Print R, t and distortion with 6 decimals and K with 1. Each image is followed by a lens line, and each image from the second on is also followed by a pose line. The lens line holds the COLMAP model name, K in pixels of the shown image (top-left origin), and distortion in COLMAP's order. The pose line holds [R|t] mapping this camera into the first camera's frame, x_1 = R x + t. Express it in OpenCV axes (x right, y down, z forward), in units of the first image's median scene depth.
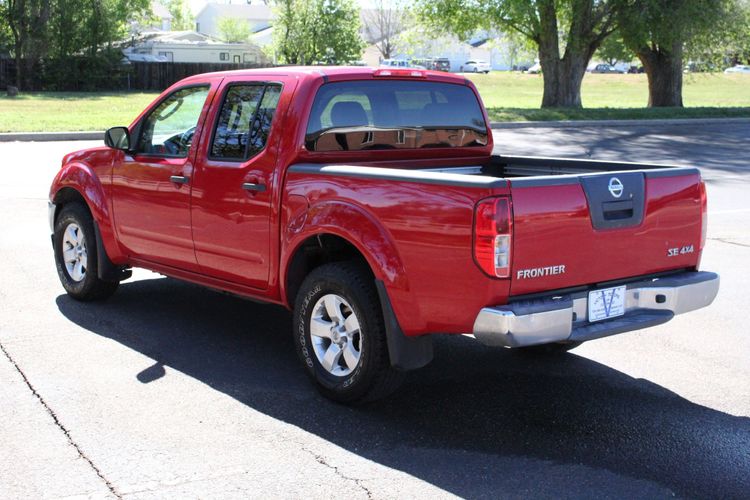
lens RADIAL K [[1077.1, 0, 375.0], [0, 1077.1, 250.0], [0, 0, 1]] dist [-0.027864, 0.015667]
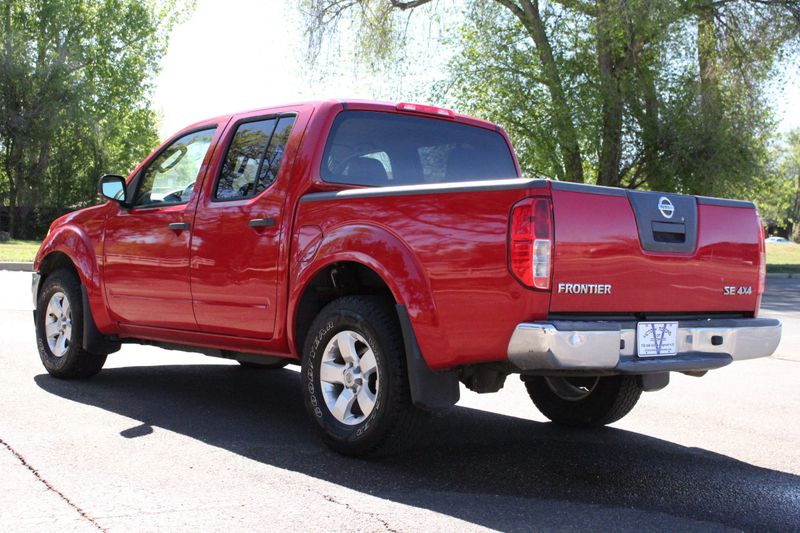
lens RADIAL K [[1148.9, 0, 400.0], [0, 1148.9, 266.5], [0, 0, 1]] dist [-0.027864, 0.015667]
pose [[0.999744, 0.020239, 0.010122, -0.006347], [-0.018569, 0.989375, -0.144197, 0.124060], [-0.012933, 0.143972, 0.989497, 0.058434]]
